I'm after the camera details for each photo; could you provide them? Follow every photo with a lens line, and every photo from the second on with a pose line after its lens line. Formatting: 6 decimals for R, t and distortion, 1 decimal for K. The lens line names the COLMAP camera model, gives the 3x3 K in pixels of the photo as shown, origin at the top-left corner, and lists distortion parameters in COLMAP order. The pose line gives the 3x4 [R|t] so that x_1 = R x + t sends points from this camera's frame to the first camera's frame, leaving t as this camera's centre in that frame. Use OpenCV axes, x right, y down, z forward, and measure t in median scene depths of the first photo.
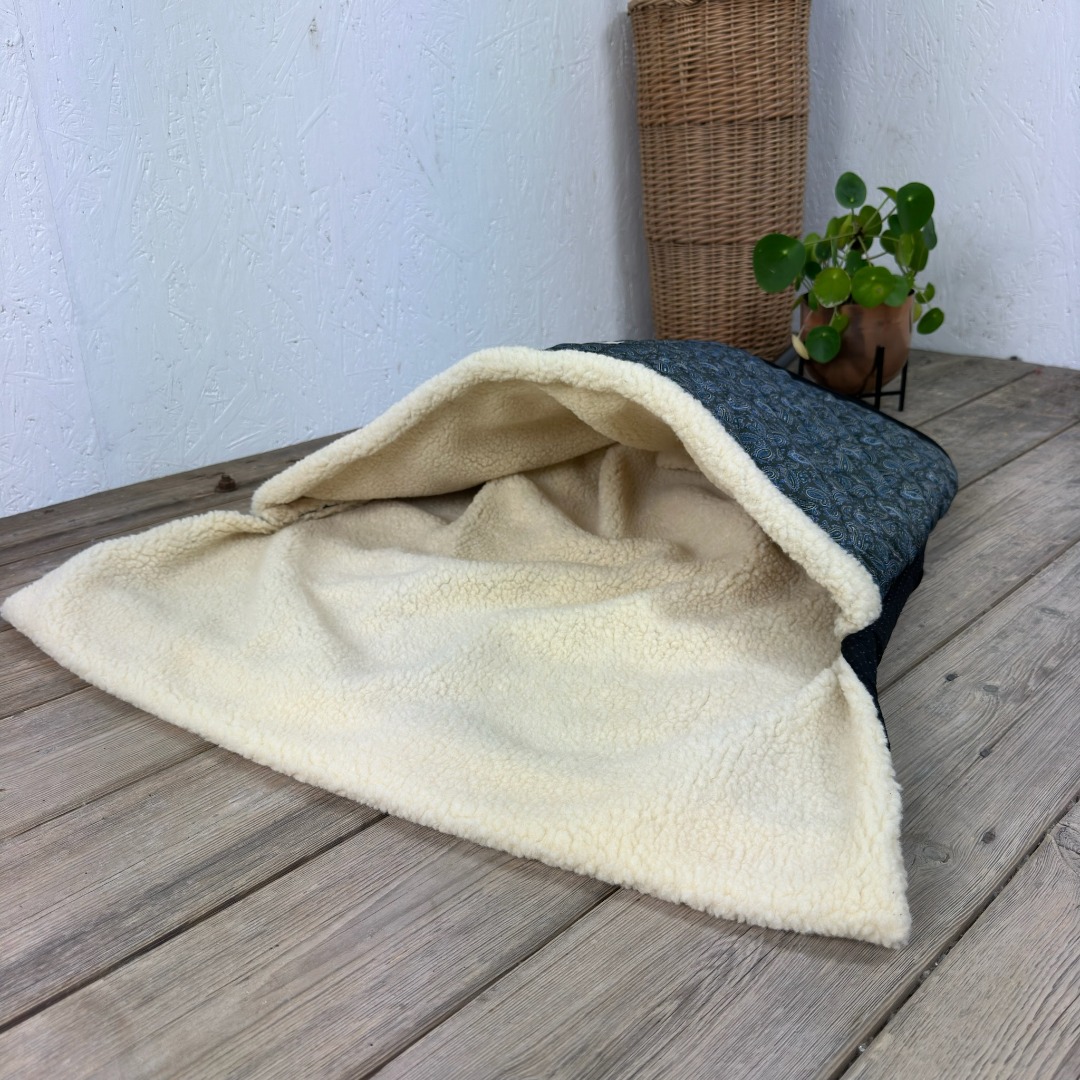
lens RADIAL K [[864.0, 0, 540.0], [0, 864.0, 540.0], [0, 0, 1]] dist [0.001668, -0.011533]
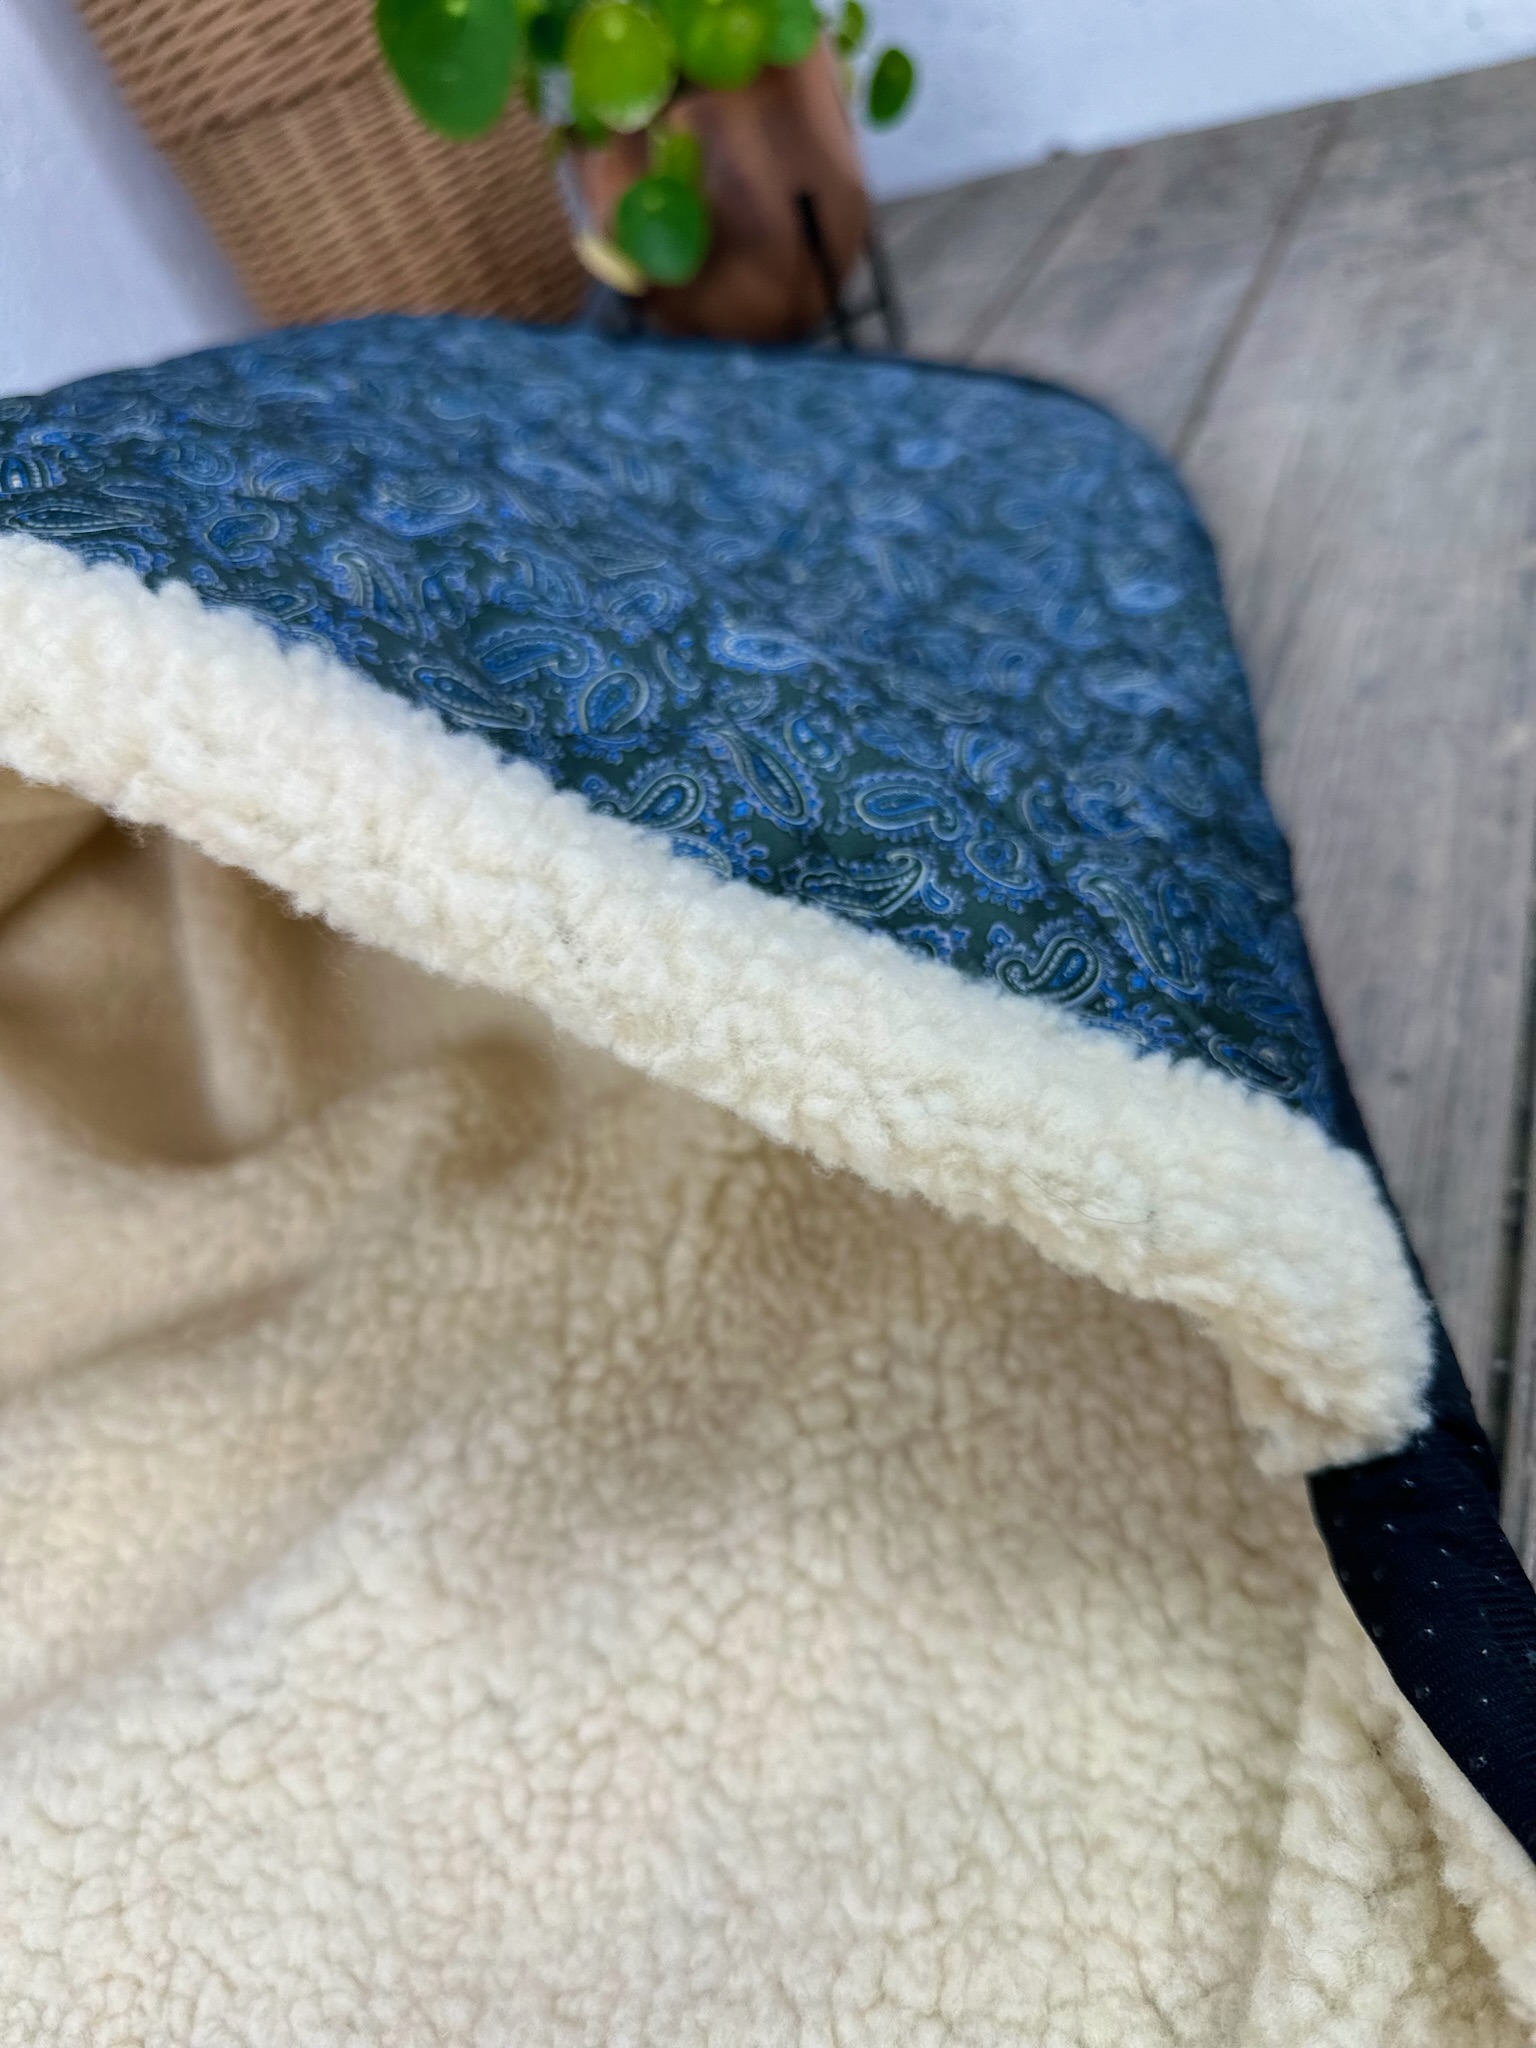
lens RADIAL K [[1345.5, 0, 768.0], [0, 1345.5, 1024.0], [0, 0, 1]] dist [-0.019124, 0.000076]
pose [[0.883092, -0.432060, 0.182956, 0.174001], [0.379426, 0.886984, 0.263240, -0.089024], [-0.276015, -0.163047, 0.947223, 0.580557]]
